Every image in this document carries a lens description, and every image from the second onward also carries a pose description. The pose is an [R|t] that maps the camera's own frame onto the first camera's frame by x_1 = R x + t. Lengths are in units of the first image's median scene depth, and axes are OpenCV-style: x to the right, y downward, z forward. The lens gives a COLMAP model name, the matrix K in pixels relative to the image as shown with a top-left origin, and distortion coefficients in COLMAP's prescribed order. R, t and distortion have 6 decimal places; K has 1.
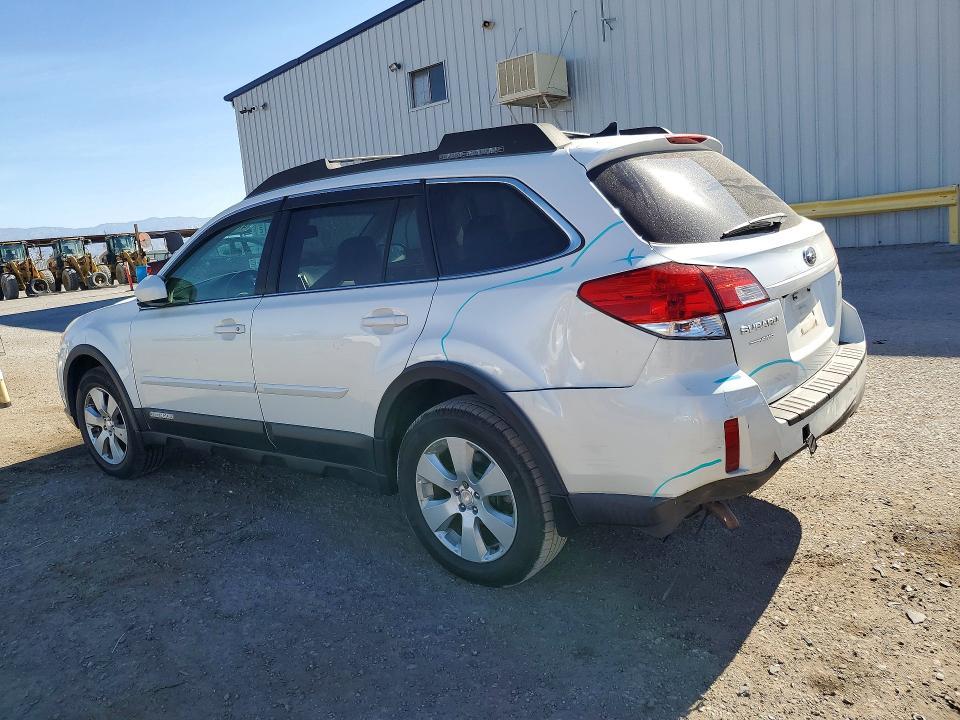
lens RADIAL K [[771.4, 0, 482.6], [0, 771.4, 361.6], [0, 0, 1]] dist [0.016993, -0.002434]
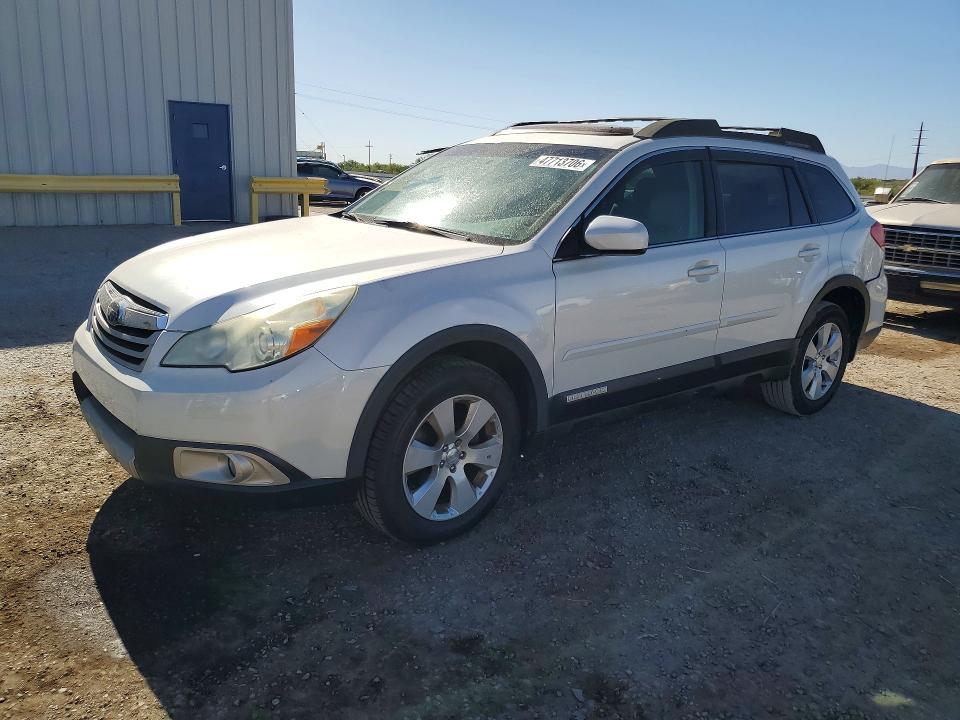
lens RADIAL K [[771.4, 0, 478.1], [0, 771.4, 360.5], [0, 0, 1]] dist [0.016993, -0.002434]
pose [[0.179526, -0.129971, 0.975130, -1.169687], [0.125333, 0.986178, 0.108369, -0.061284], [-0.975737, 0.102761, 0.193334, 0.937137]]
